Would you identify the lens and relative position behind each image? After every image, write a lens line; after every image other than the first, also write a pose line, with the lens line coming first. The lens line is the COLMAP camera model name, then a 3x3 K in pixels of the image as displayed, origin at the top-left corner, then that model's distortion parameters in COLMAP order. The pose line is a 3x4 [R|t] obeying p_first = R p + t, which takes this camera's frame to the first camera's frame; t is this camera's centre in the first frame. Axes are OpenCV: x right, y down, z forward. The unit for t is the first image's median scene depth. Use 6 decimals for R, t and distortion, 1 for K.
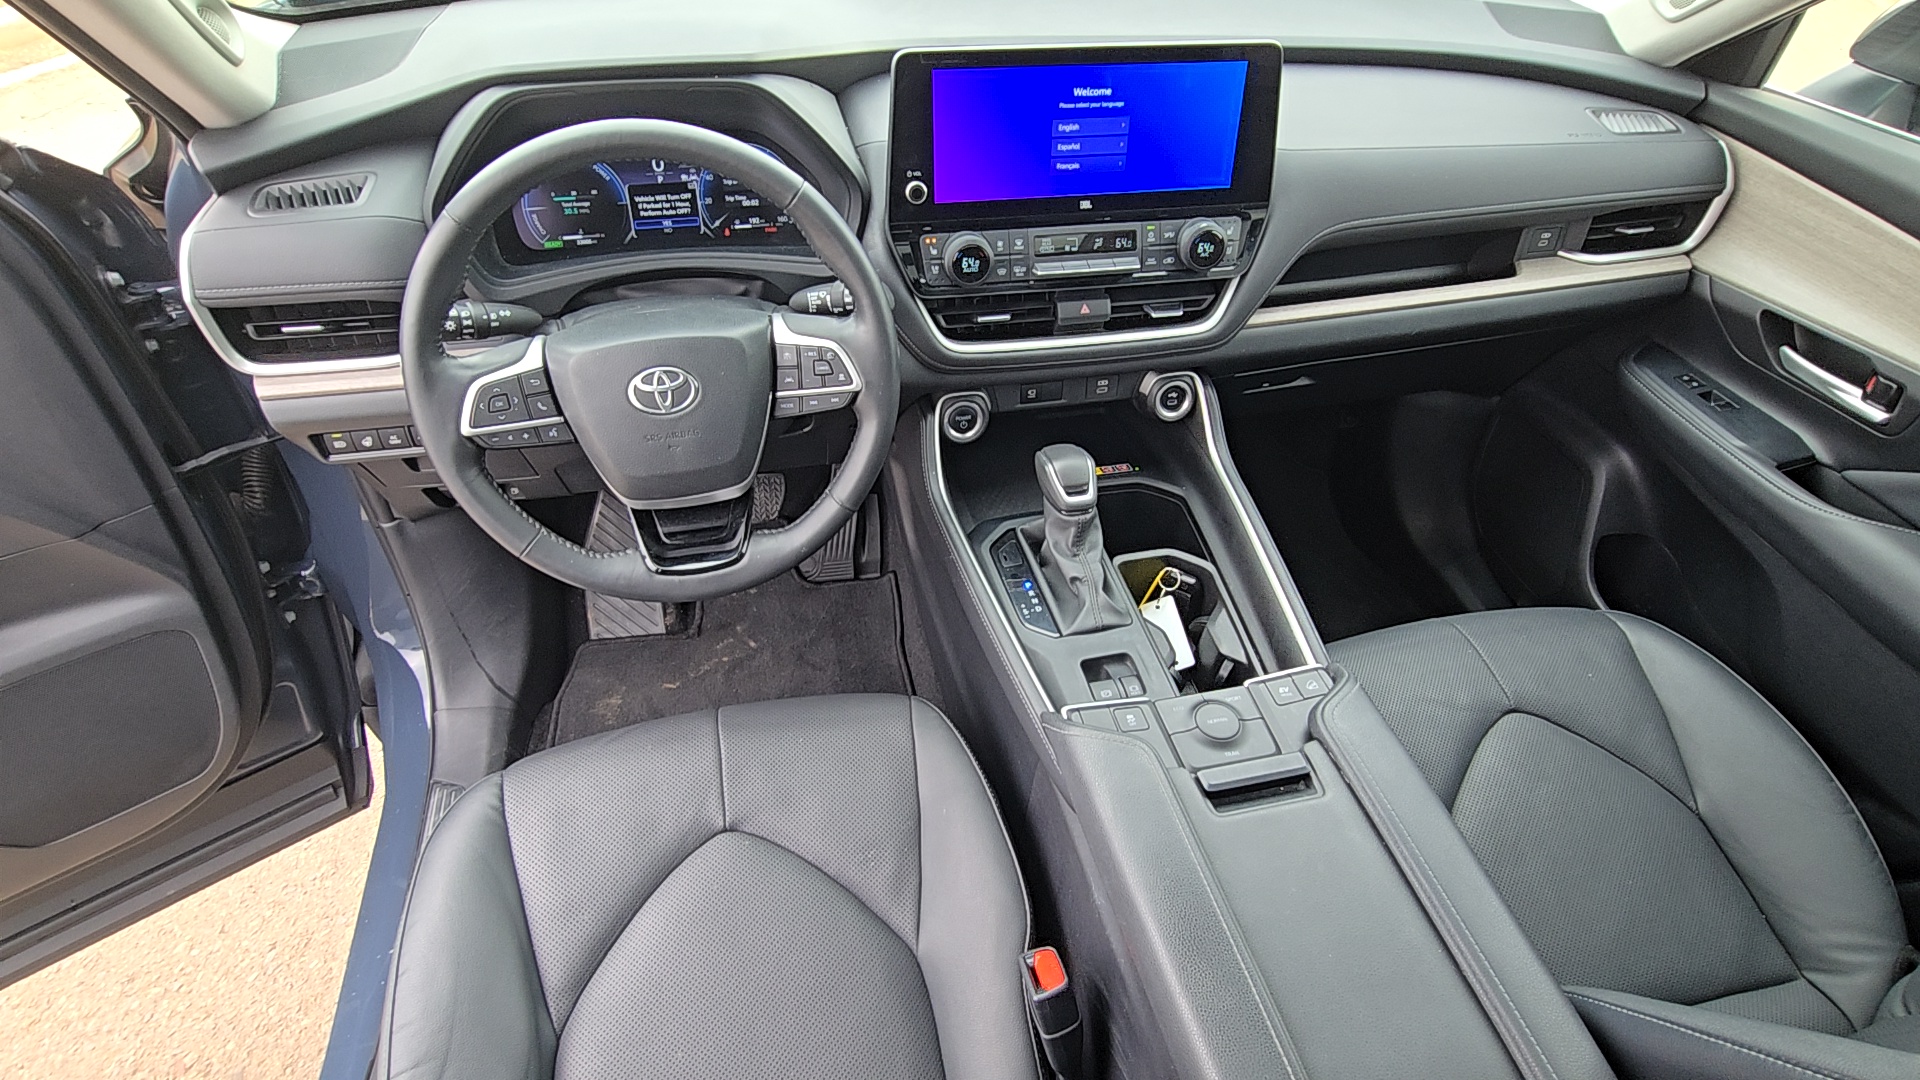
lens RADIAL K [[975.9, 0, 969.0], [0, 975.9, 541.6], [0, 0, 1]] dist [-0.001711, 0.004137]
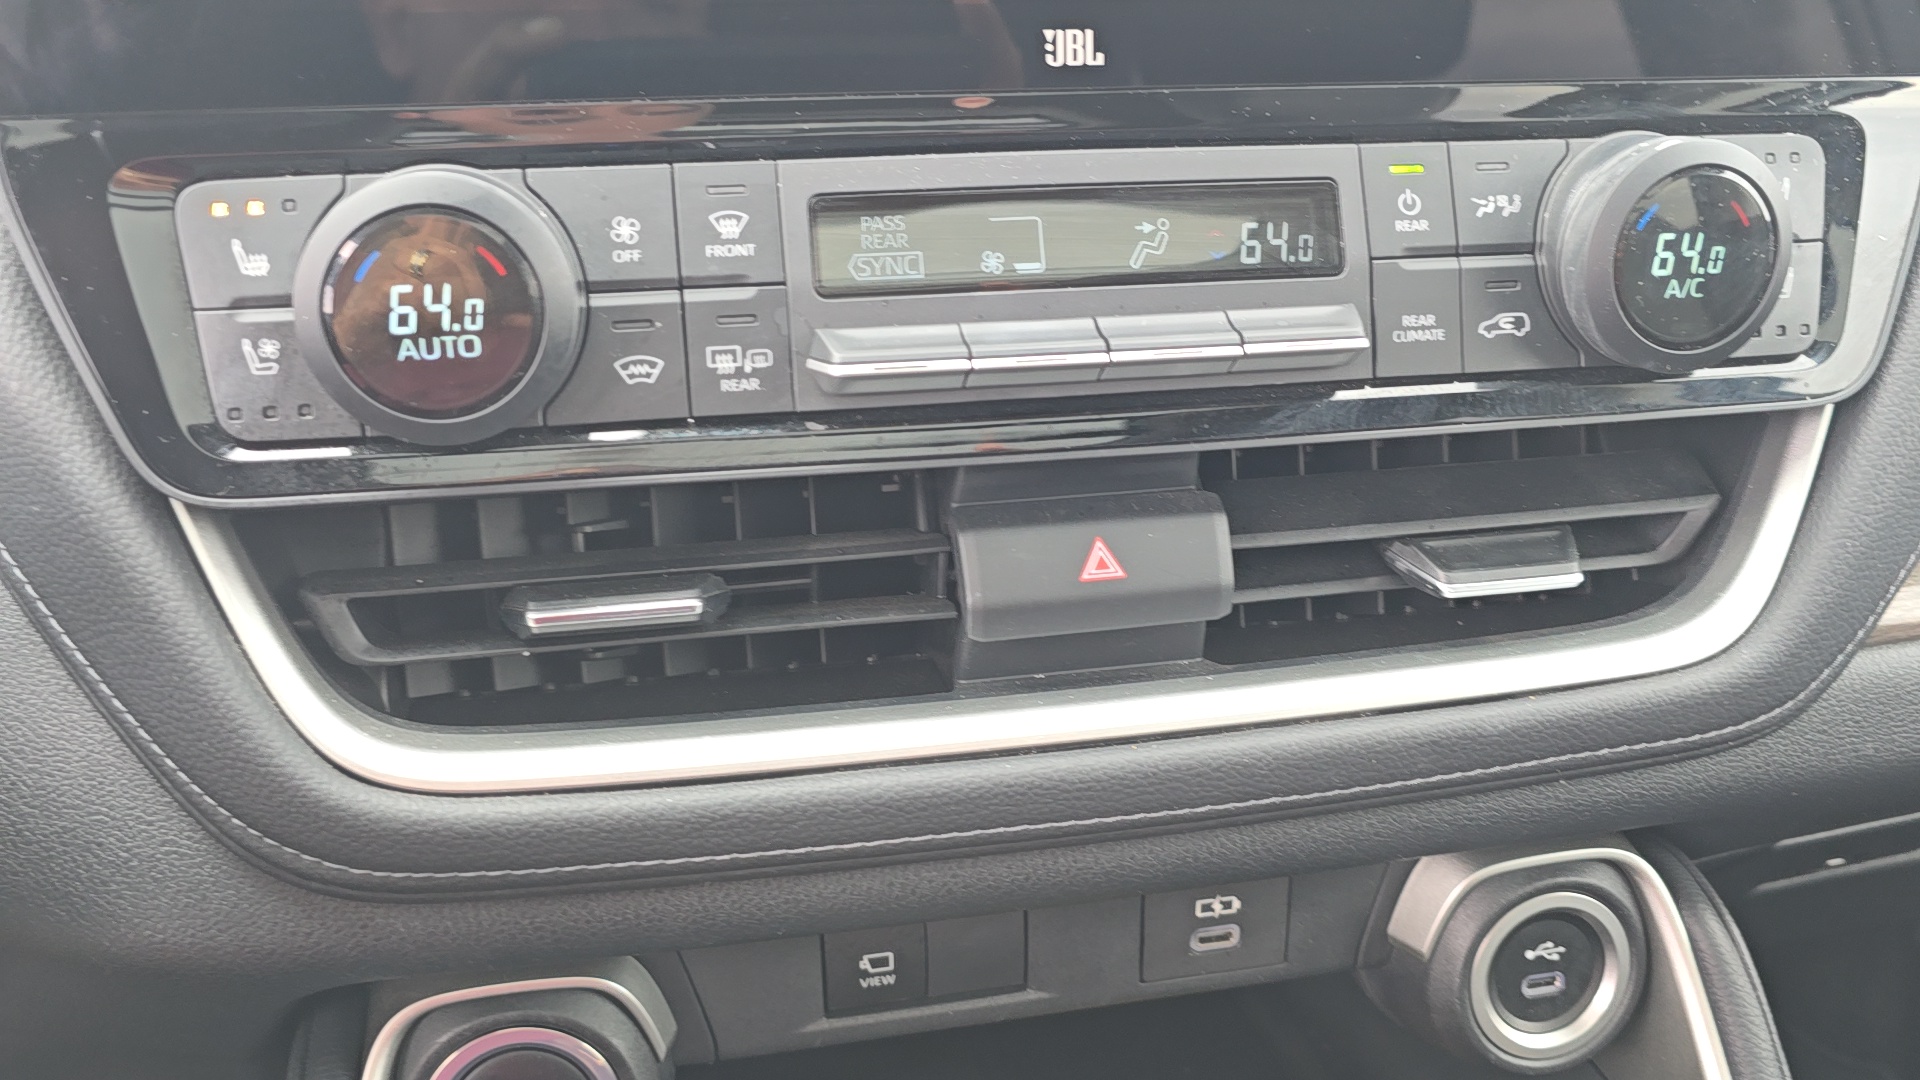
lens RADIAL K [[1608.2, 0, 1005.2], [0, 1608.2, 524.6], [0, 0, 1]] dist [-0.013923, 0.012482]
pose [[0.999785, -0.015949, -0.013288, 0.105018], [0.011247, 0.954181, -0.299017, -0.149666], [0.017448, 0.298803, 0.954155, 0.693359]]
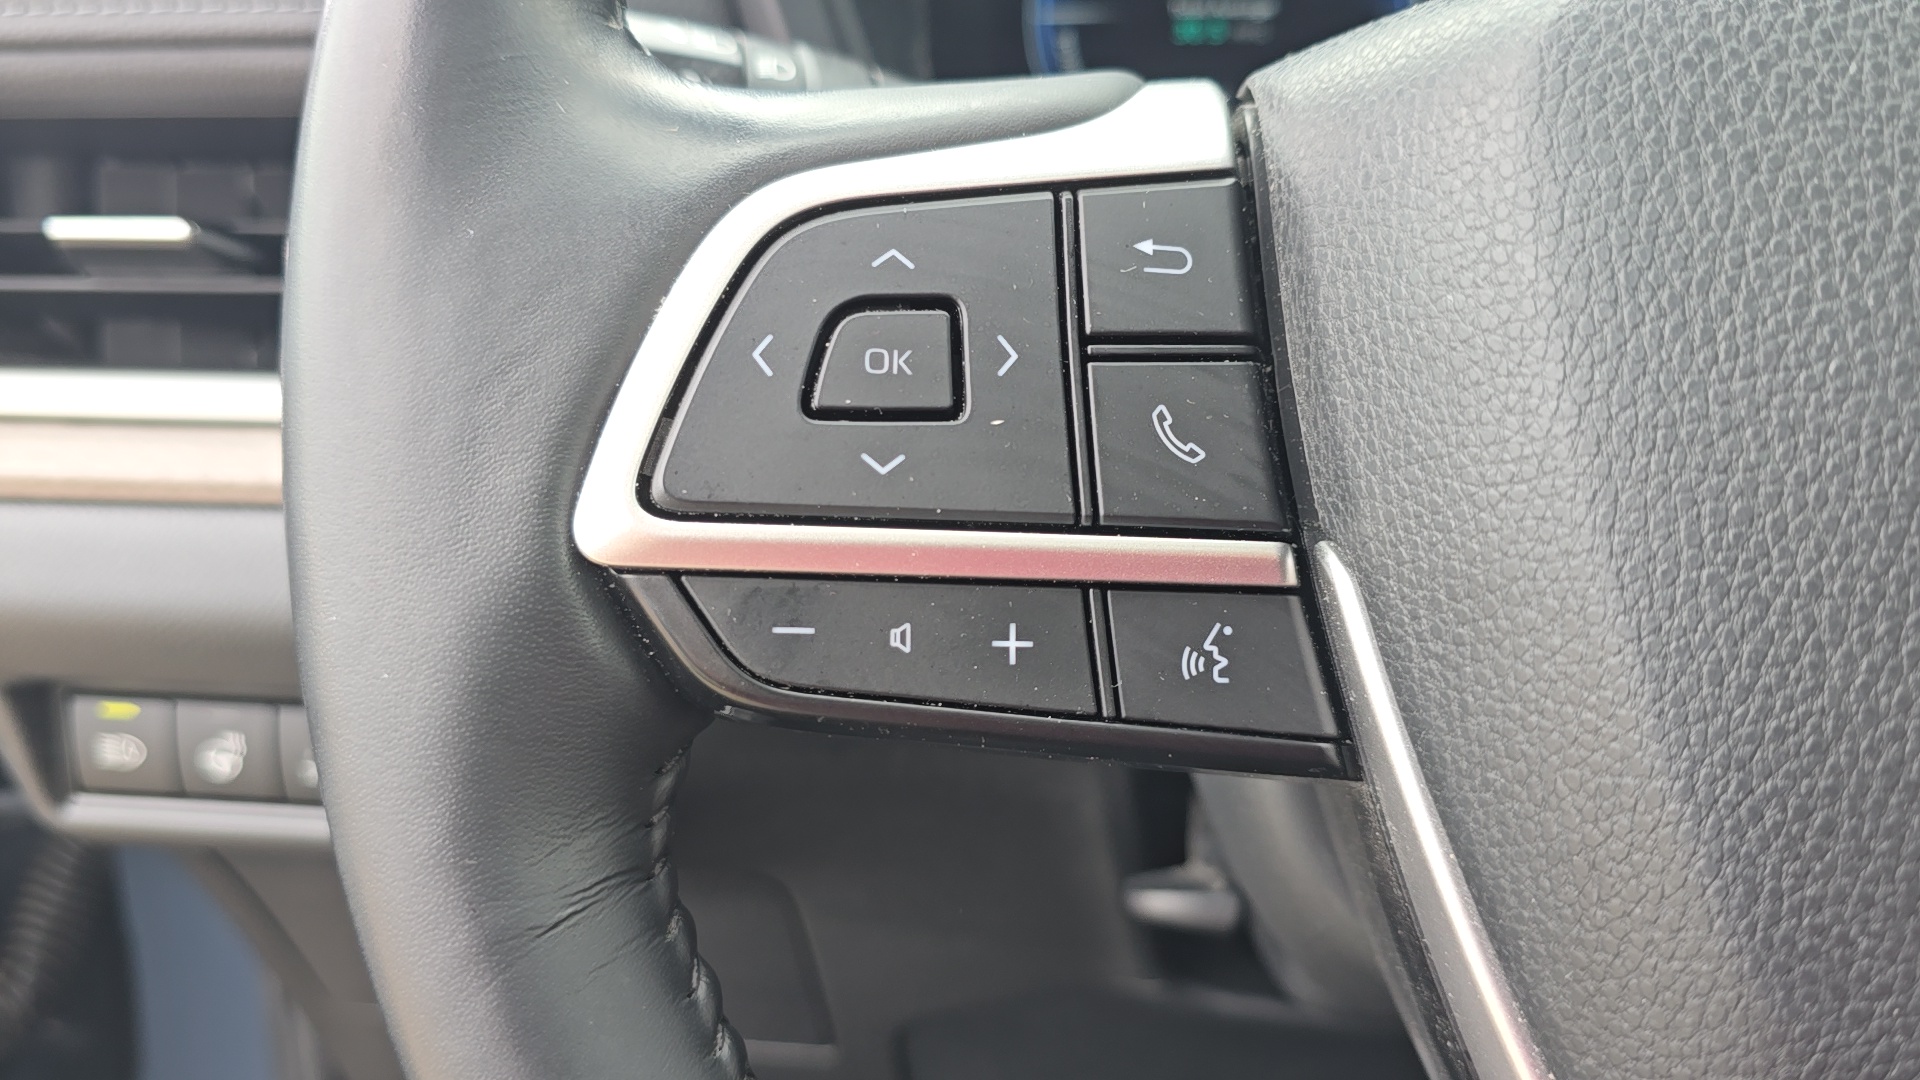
lens RADIAL K [[1608.2, 0, 960.7], [0, 1608.2, 558.2], [0, 0, 1]] dist [-0.013923, 0.012482]
pose [[0.950824, 0.068390, -0.302088, -0.322158], [-0.187390, 0.903587, -0.385248, -0.029510], [0.246615, 0.422911, 0.871967, 0.657085]]
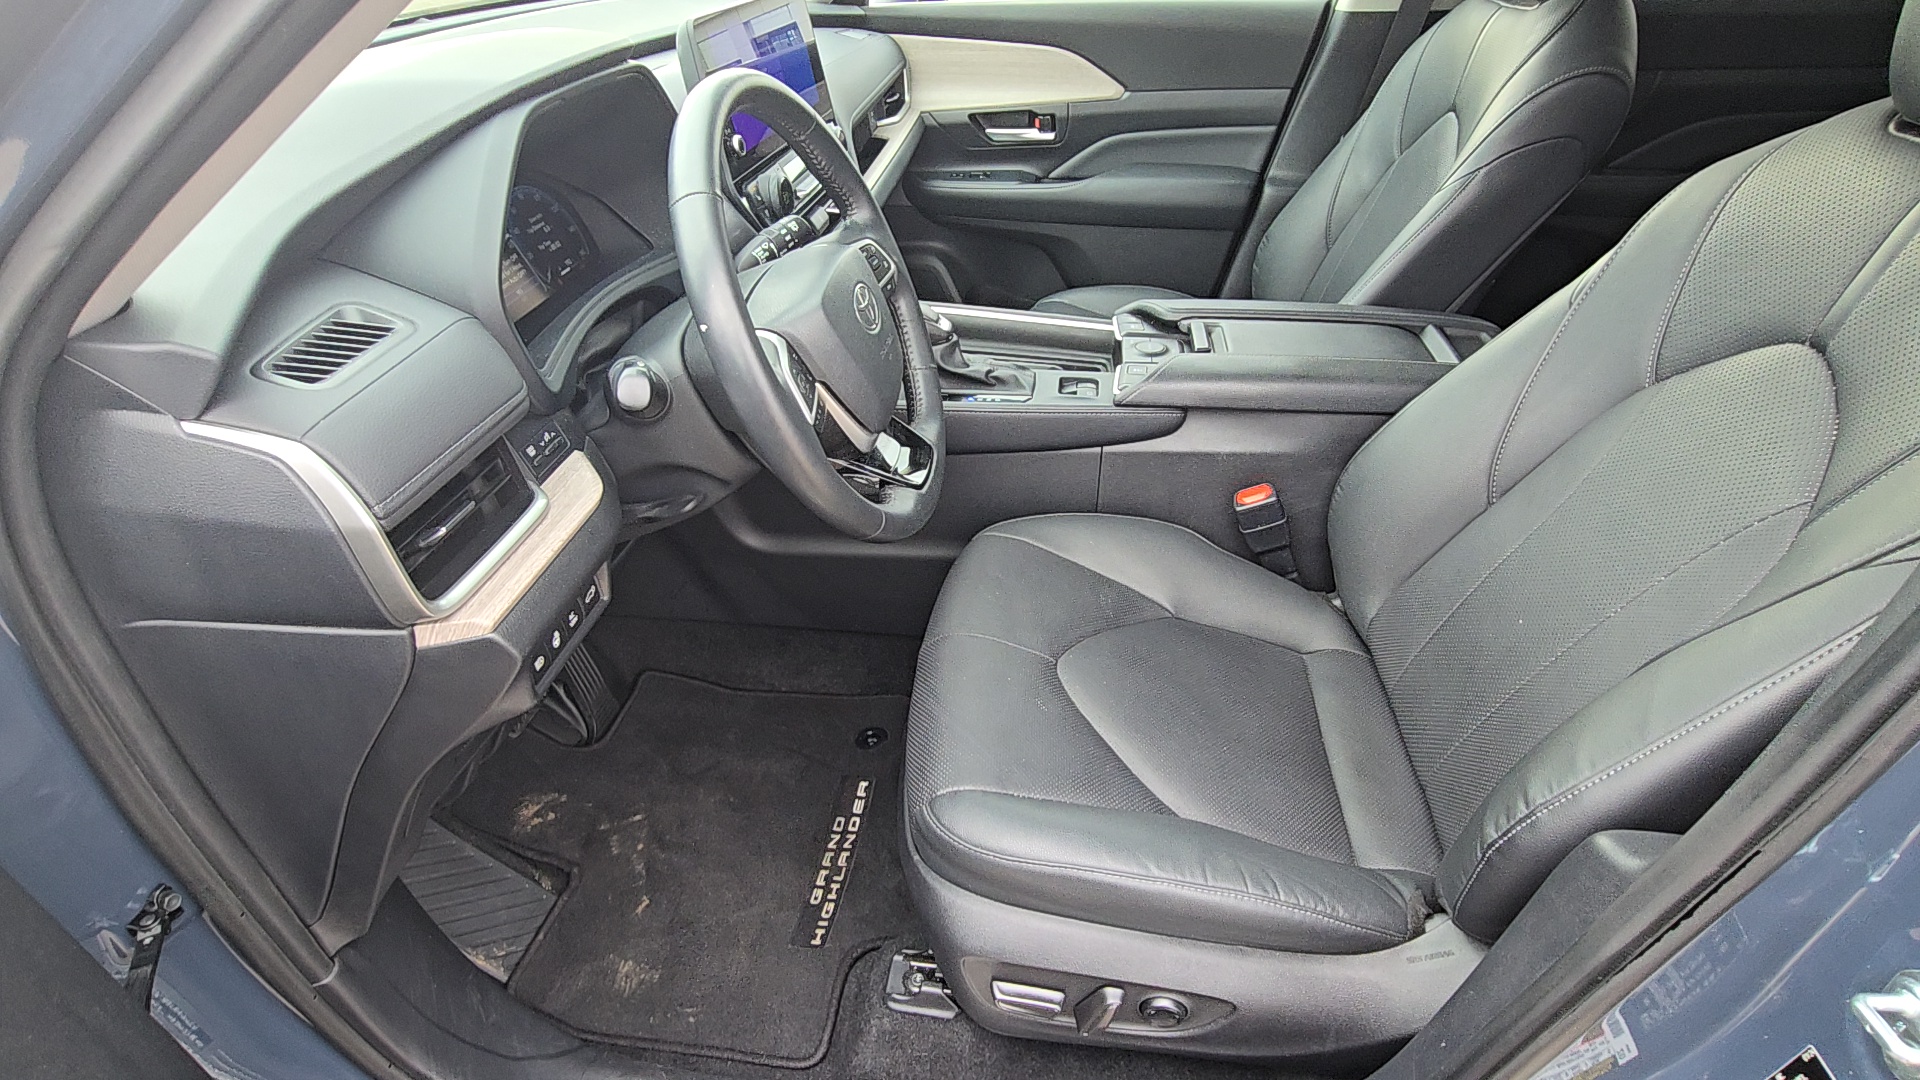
lens RADIAL K [[975.9, 0, 965.9], [0, 975.9, 554.8], [0, 0, 1]] dist [-0.001711, 0.004137]
pose [[0.336237, -0.563540, 0.754564, -0.967693], [0.648916, 0.719295, 0.248039, -0.124140], [-0.682534, 0.406249, 0.607544, 0.322505]]
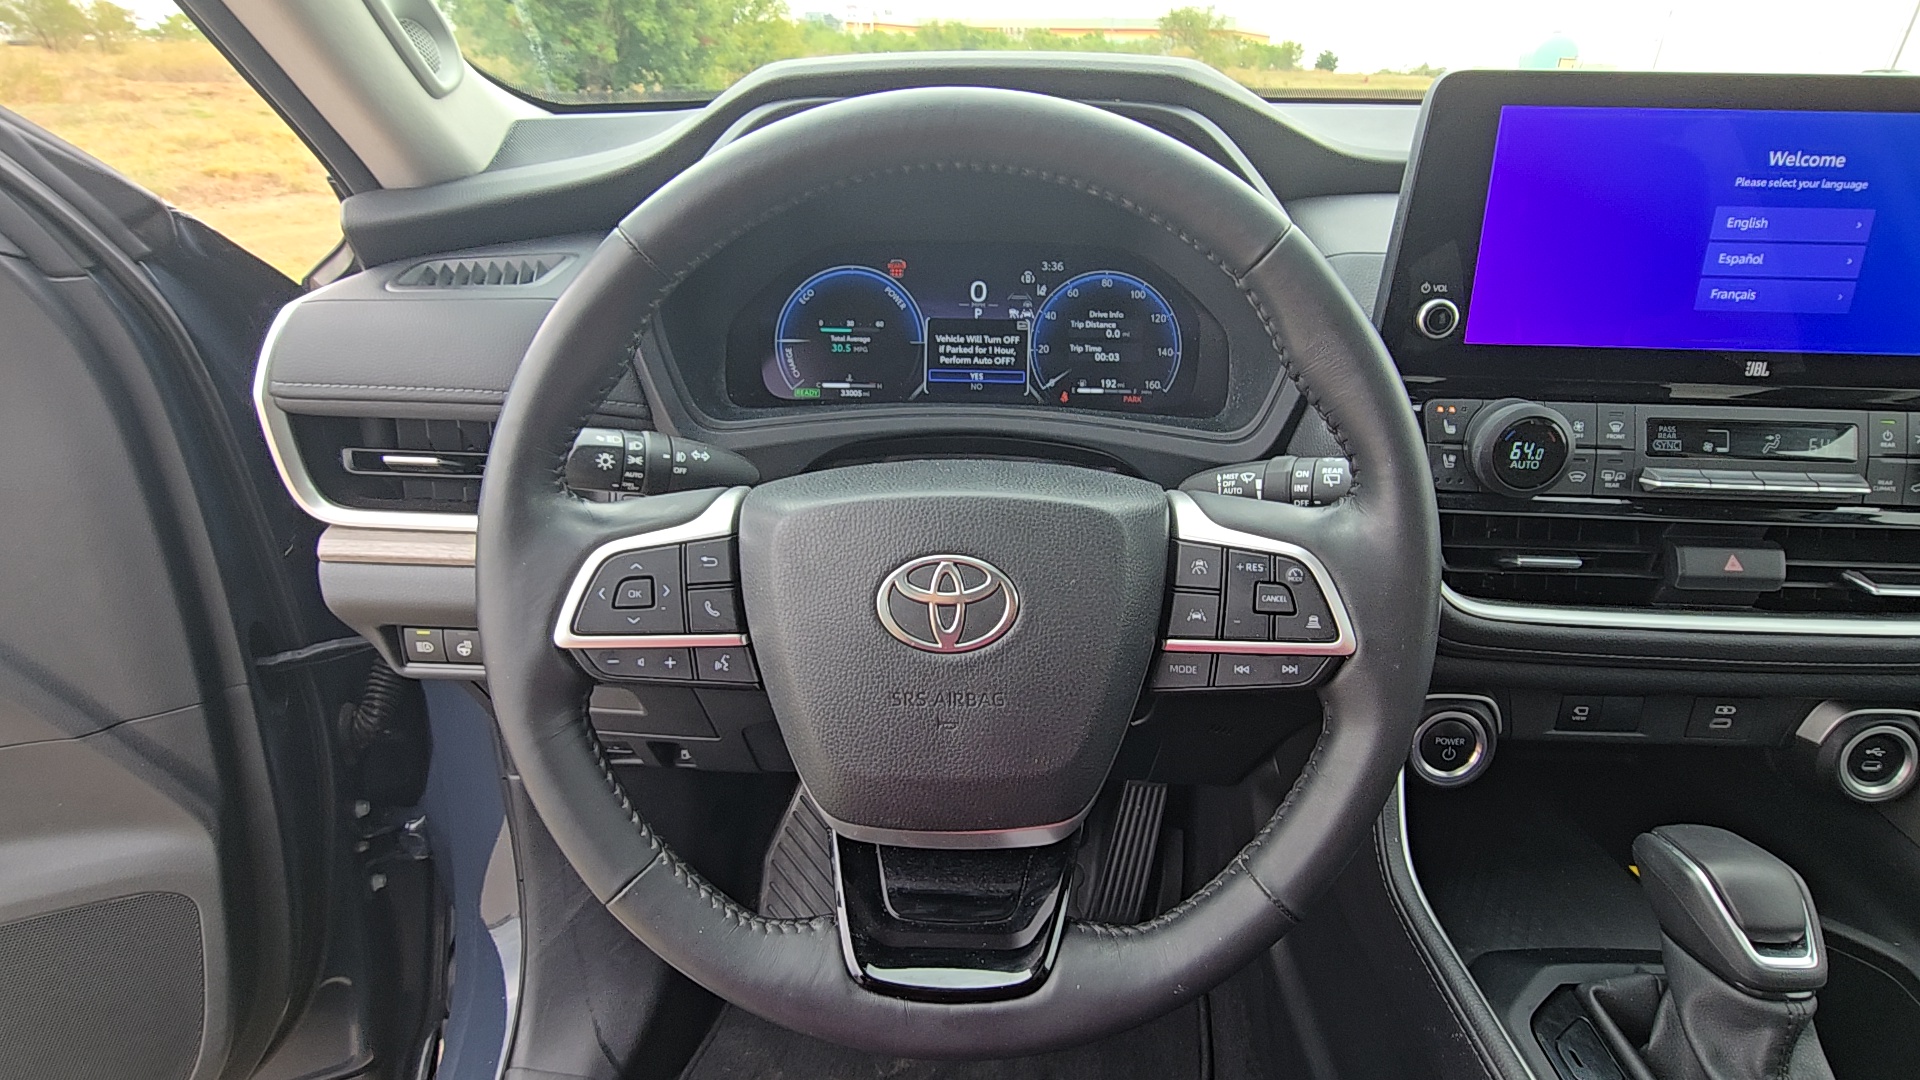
lens RADIAL K [[975.9, 0, 972.3], [0, 975.9, 546.0], [0, 0, 1]] dist [-0.001711, 0.004137]
pose [[0.967891, 0.092024, -0.233920, -0.153522], [-0.156599, 0.948677, -0.274751, -0.041546], [0.196631, 0.302560, 0.932627, 0.438052]]
